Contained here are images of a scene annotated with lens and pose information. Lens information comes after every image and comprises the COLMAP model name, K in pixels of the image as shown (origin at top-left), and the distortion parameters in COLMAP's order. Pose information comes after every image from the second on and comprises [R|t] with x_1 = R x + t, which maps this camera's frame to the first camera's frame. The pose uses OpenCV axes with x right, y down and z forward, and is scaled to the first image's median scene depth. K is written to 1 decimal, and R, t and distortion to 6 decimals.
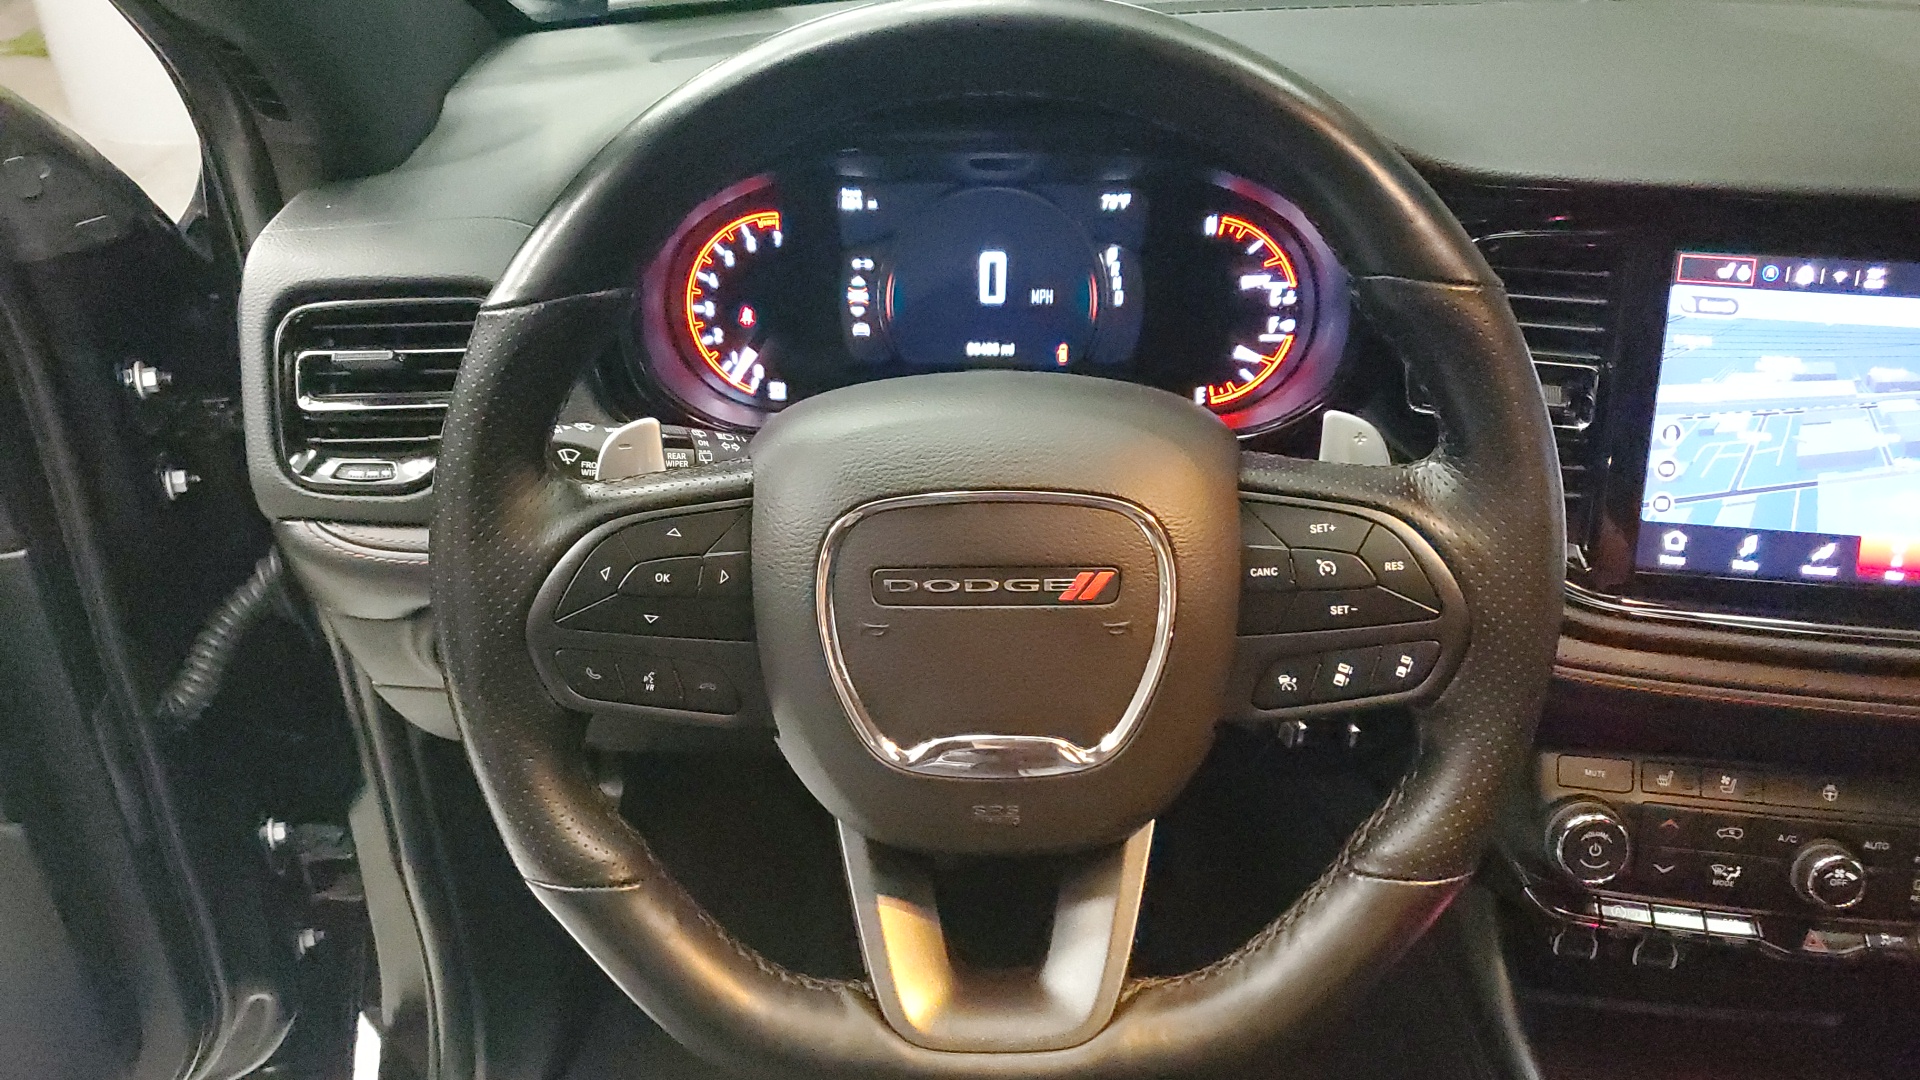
lens RADIAL K [[1526.5, 0, 958.5], [0, 1526.5, 557.3], [0, 0, 1]] dist [0.069662, -0.096988]
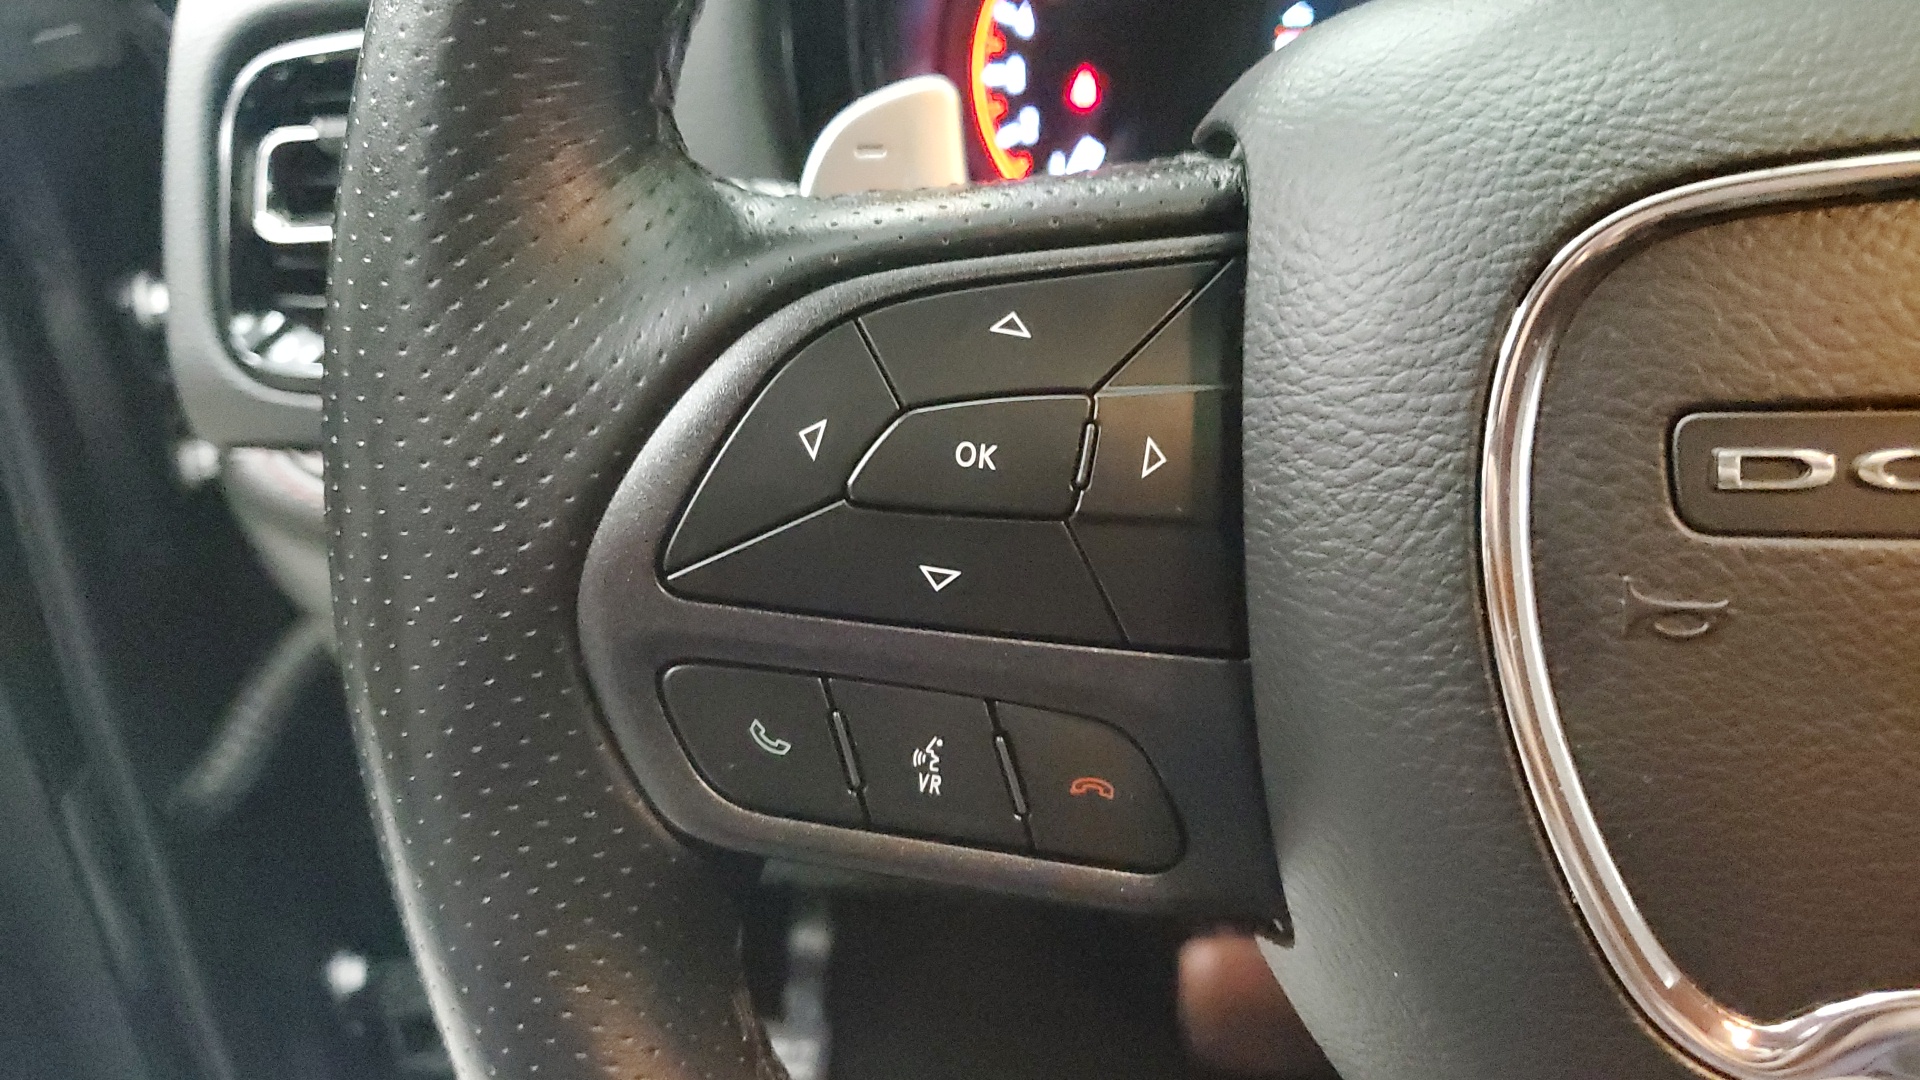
lens RADIAL K [[1526.5, 0, 960.1], [0, 1526.5, 538.2], [0, 0, 1]] dist [0.069662, -0.096988]
pose [[0.990611, 0.004800, -0.136624, -0.118419], [-0.014771, 0.997291, -0.072061, 0.043590], [0.135908, 0.073403, 0.987999, 0.525609]]
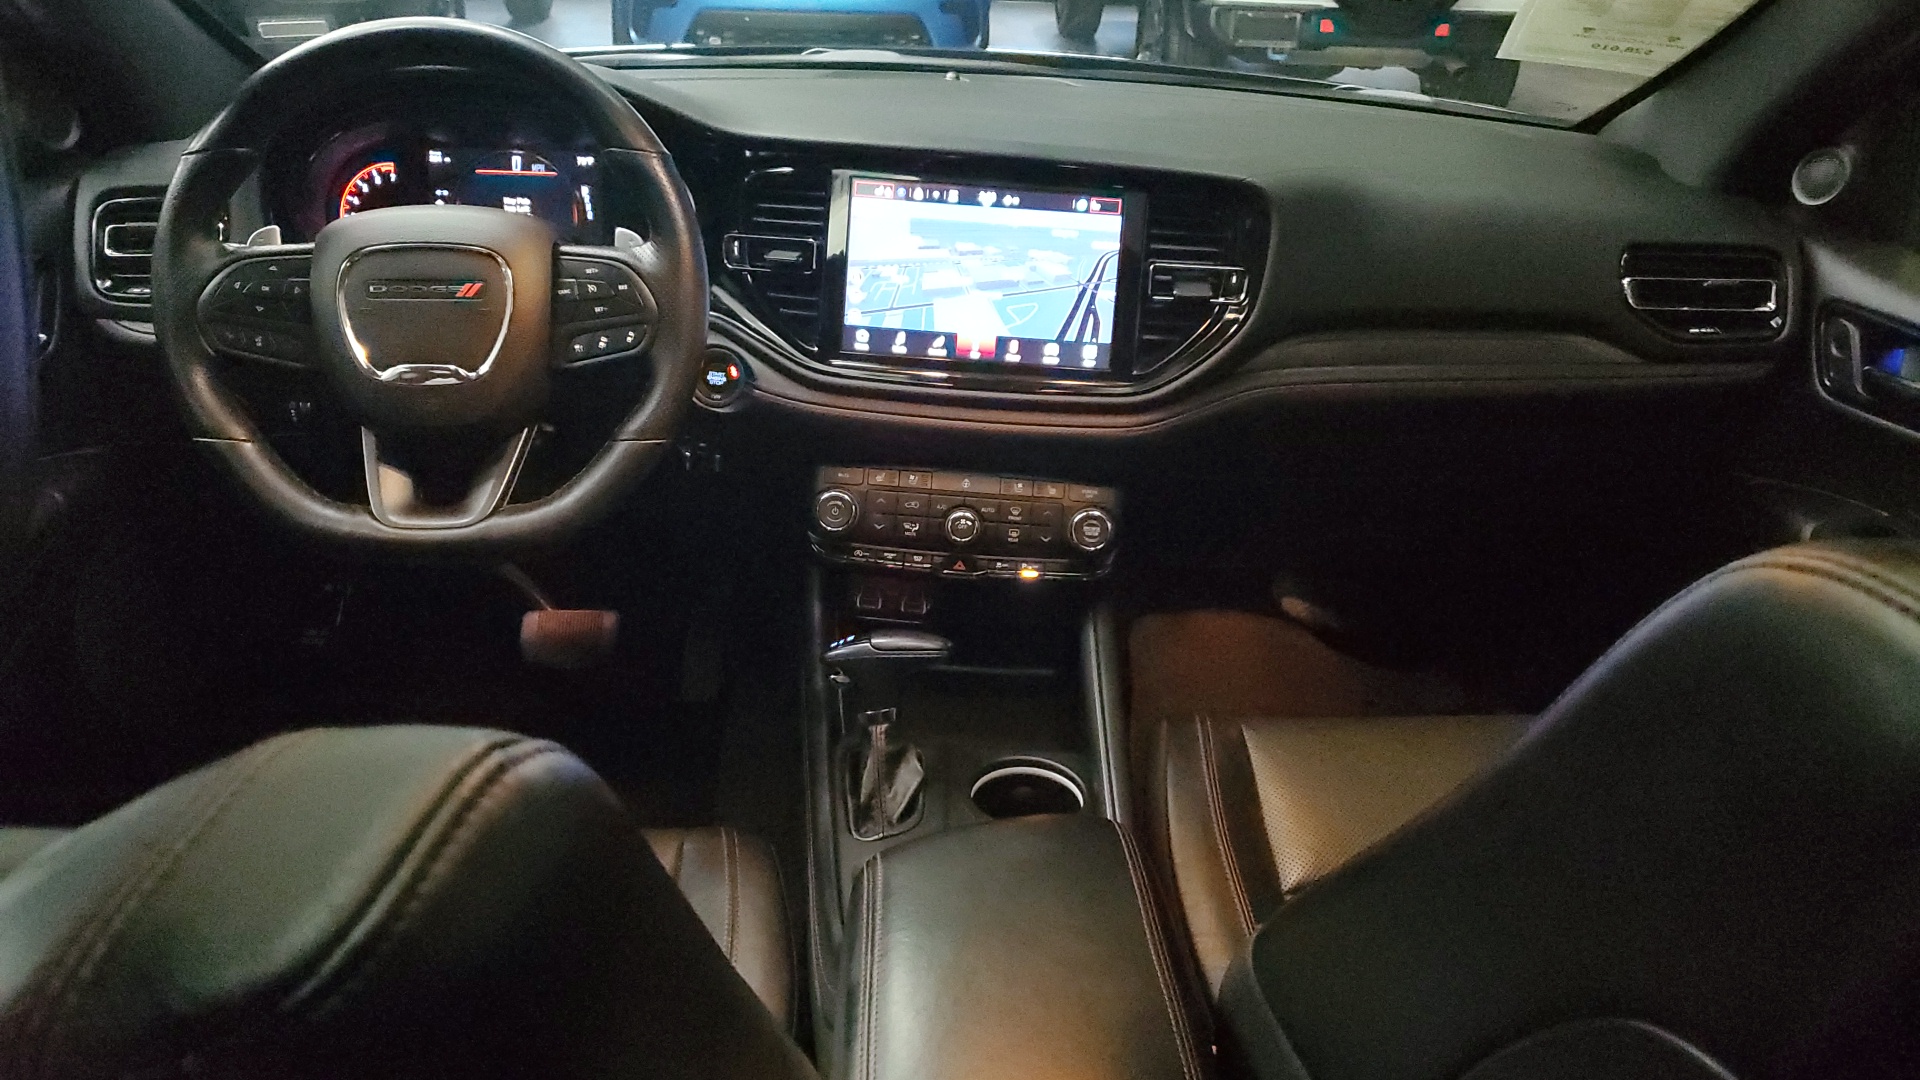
lens RADIAL K [[1526.5, 0, 935.5], [0, 1526.5, 557.0], [0, 0, 1]] dist [0.069662, -0.096988]
pose [[0.999480, 0.010339, 0.030550, 0.501856], [-0.006640, 0.992897, -0.118788, 0.475945], [-0.031561, 0.118523, 0.992450, -0.805126]]
